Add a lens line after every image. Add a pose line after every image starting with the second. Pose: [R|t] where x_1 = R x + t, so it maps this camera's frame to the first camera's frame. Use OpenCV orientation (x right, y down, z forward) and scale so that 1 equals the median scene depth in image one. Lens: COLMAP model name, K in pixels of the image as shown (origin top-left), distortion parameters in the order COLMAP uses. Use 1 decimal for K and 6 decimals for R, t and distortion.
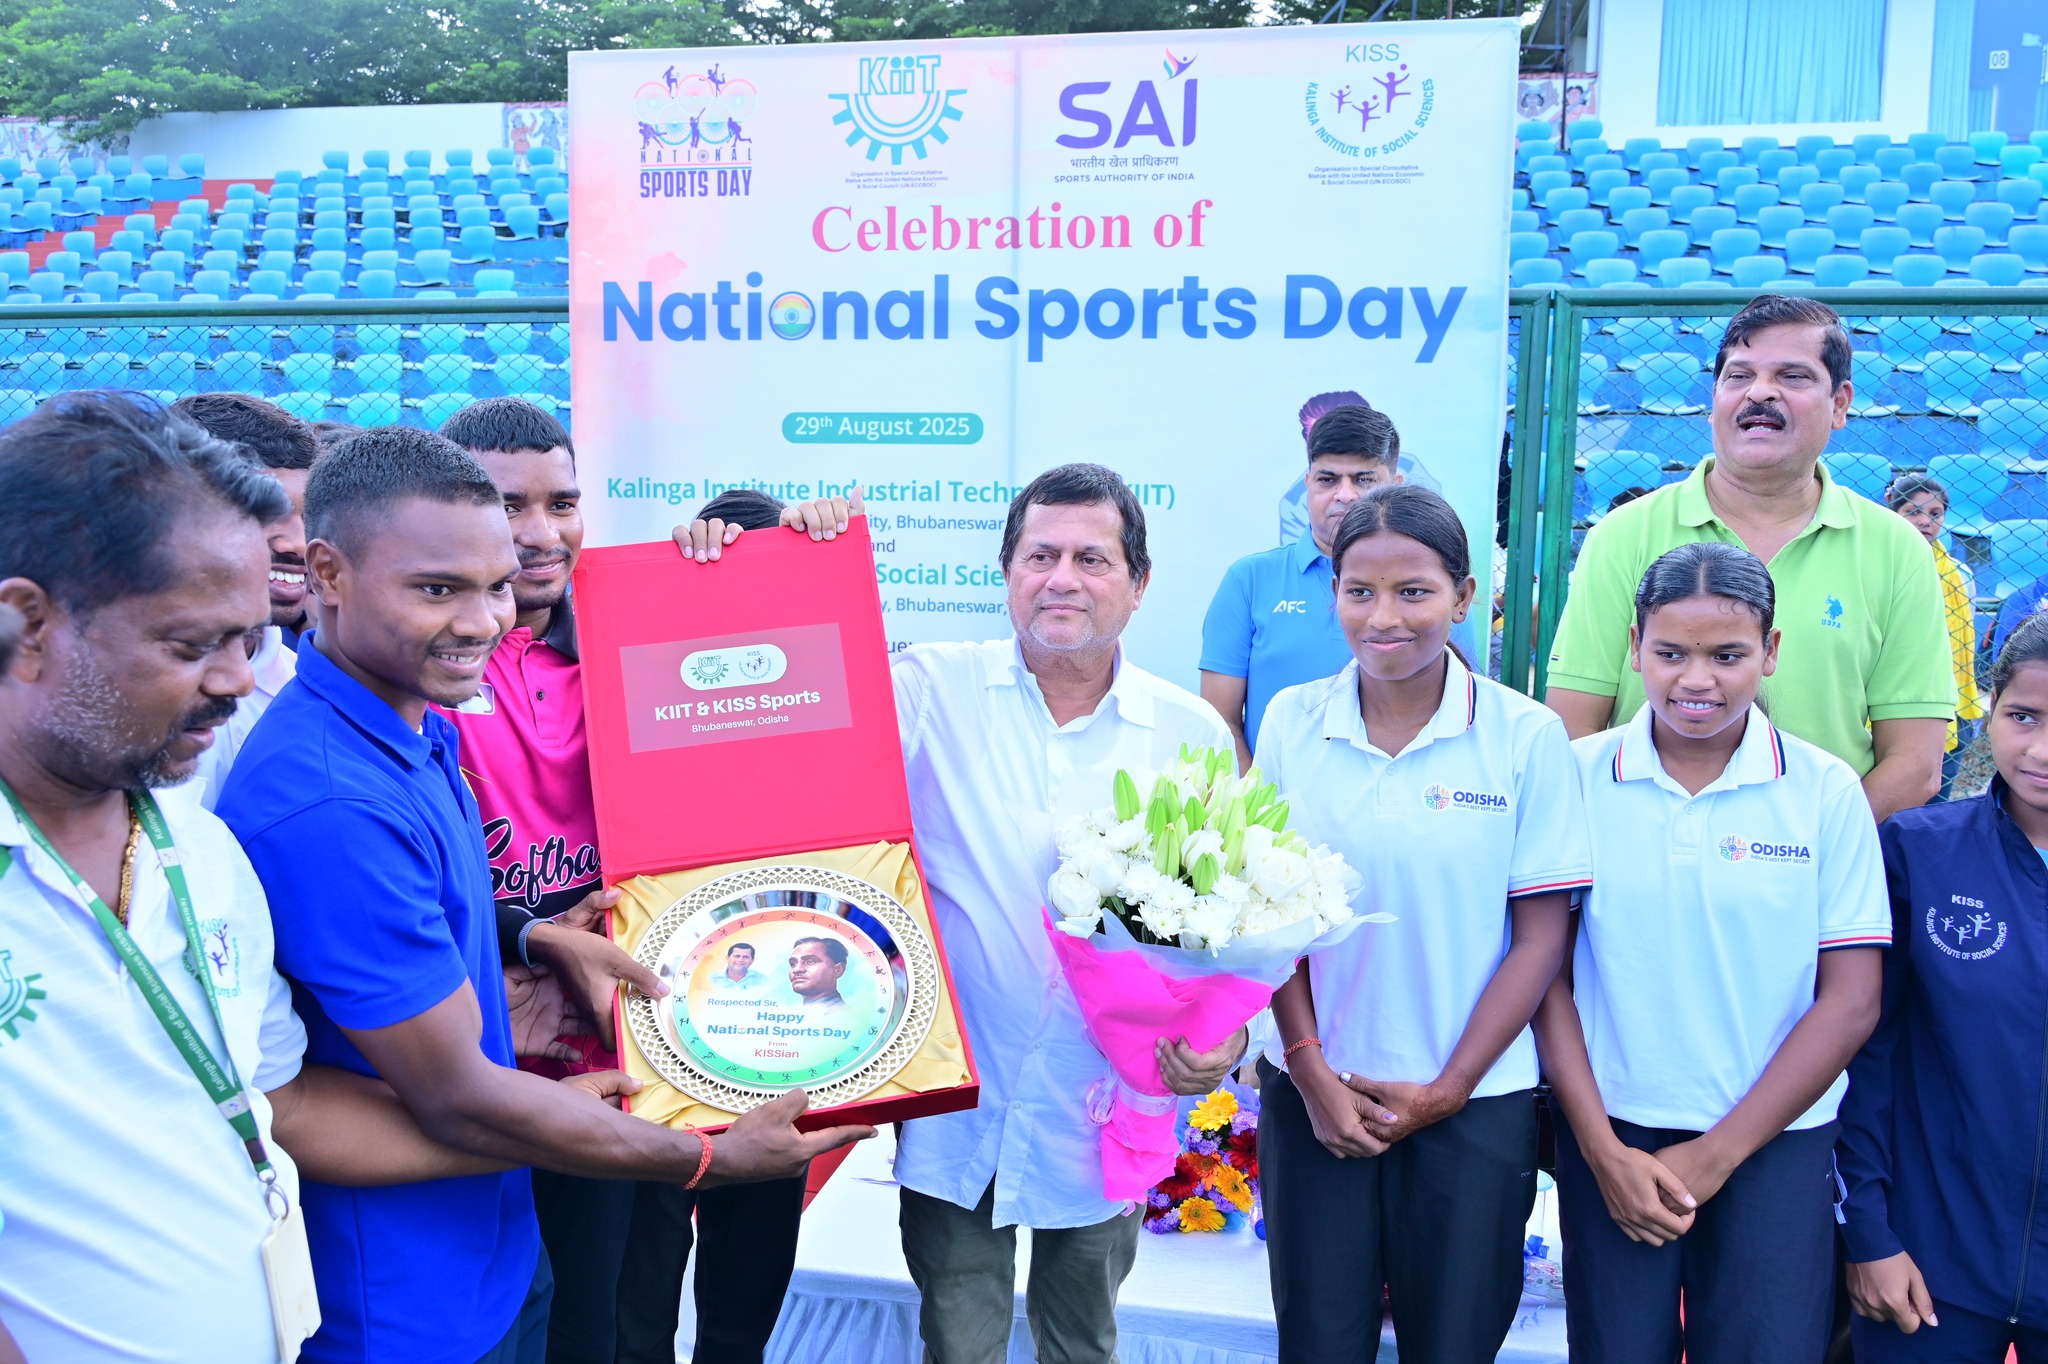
lens RADIAL K [[1679.2, 0, 1024.0], [0, 1679.2, 682.0], [0, 0, 1]] dist [0.009151, -0.015645]
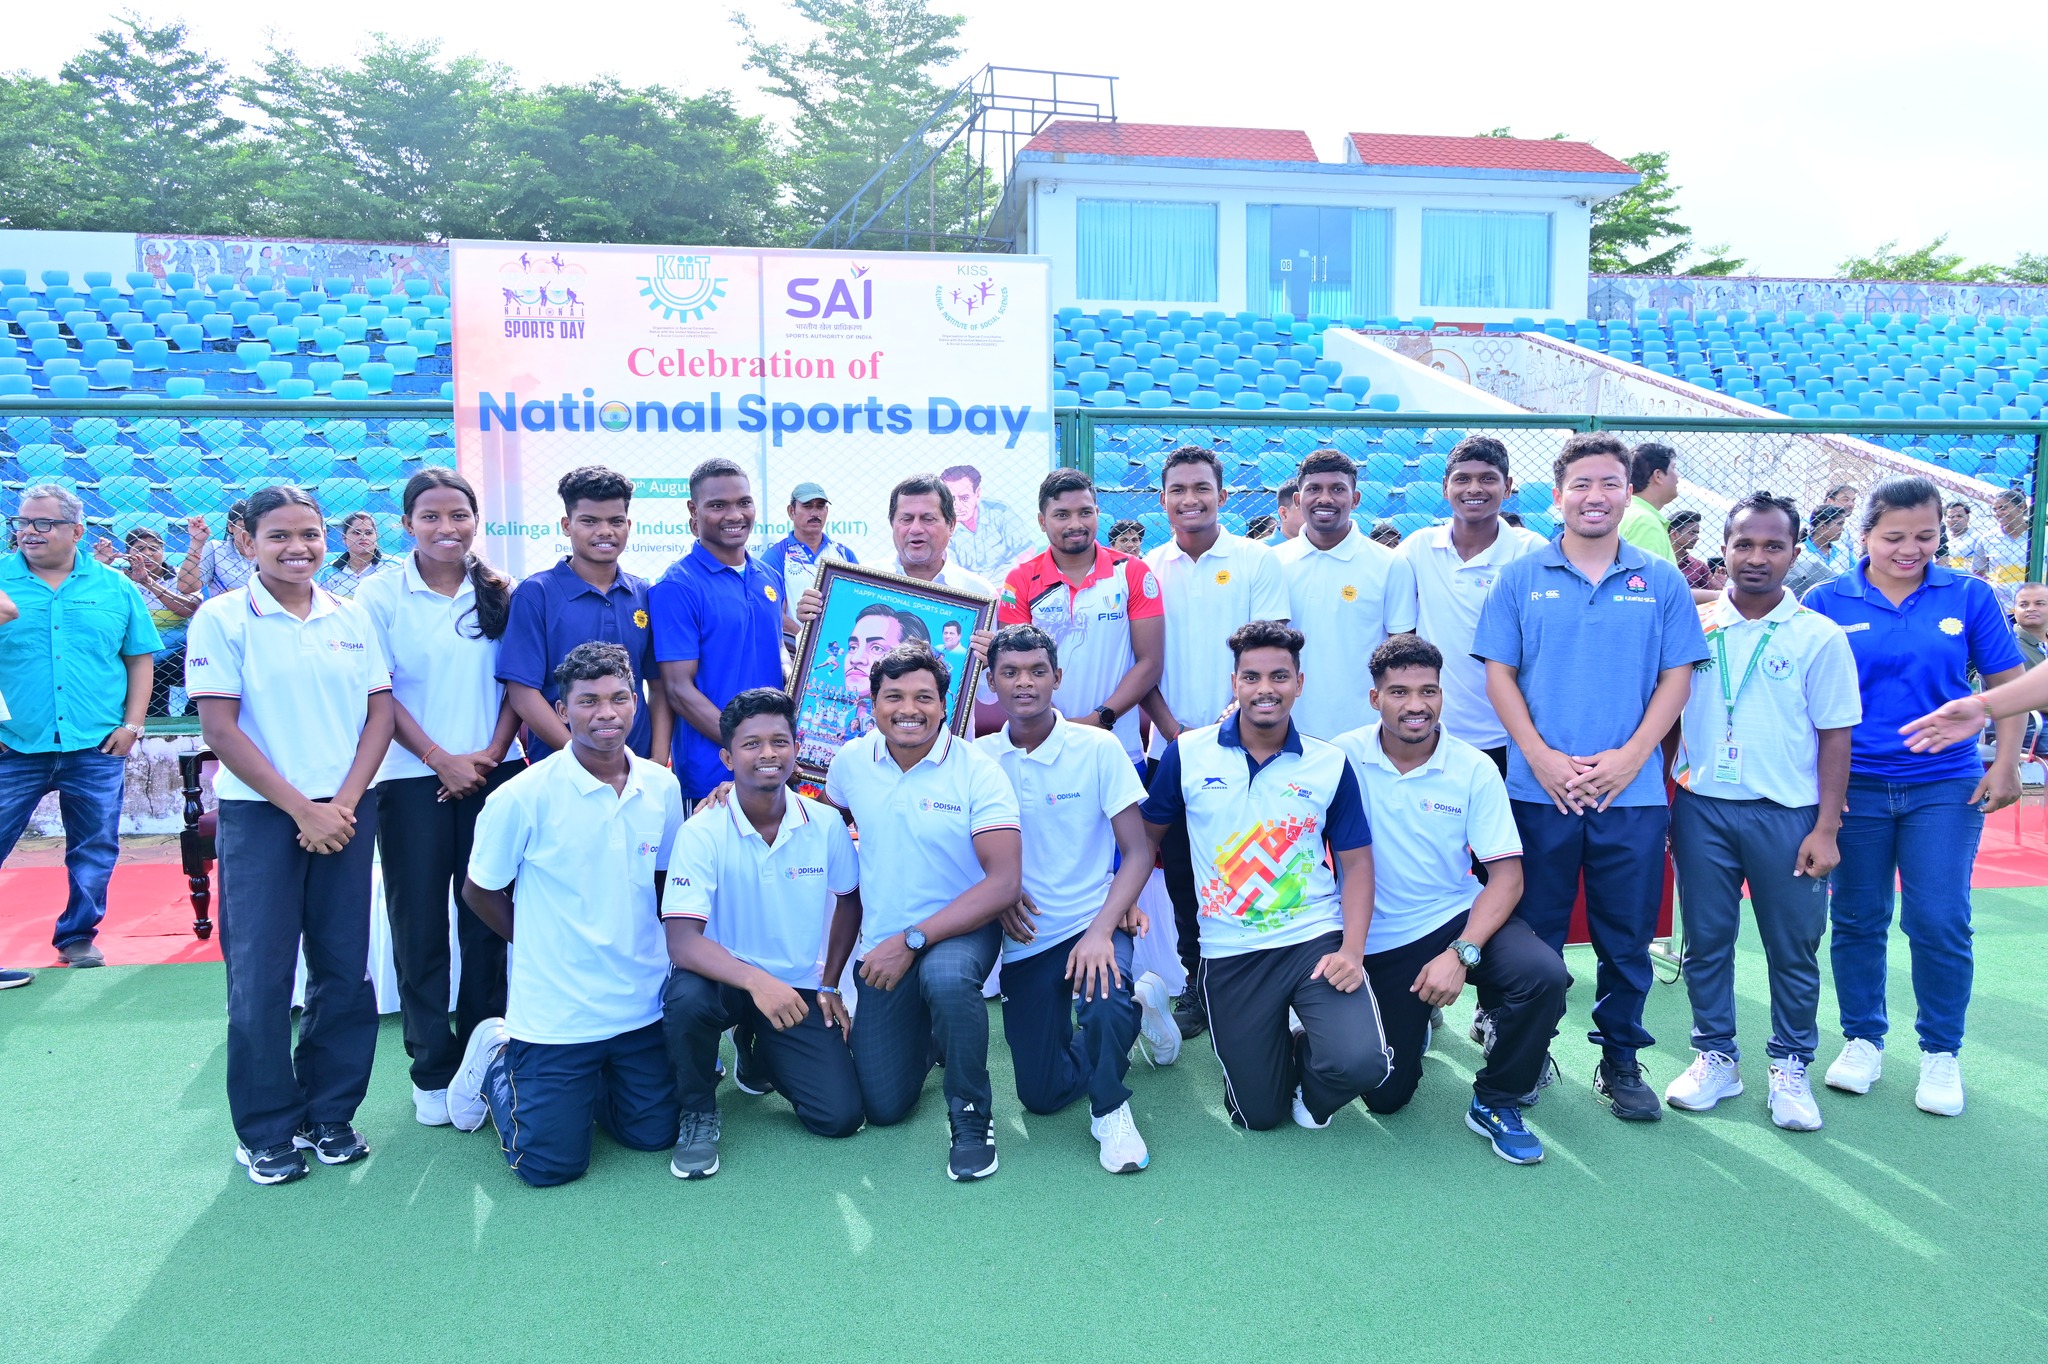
lens RADIAL K [[1366.3, 0, 1024.0], [0, 1366.3, 682.0], [0, 0, 1]] dist [0.006465, -0.007226]
pose [[0.947908, -0.044683, 0.315395, -0.191319], [0.054567, 0.998255, -0.022576, 0.077634], [-0.313836, 0.038610, 0.948692, -0.312700]]
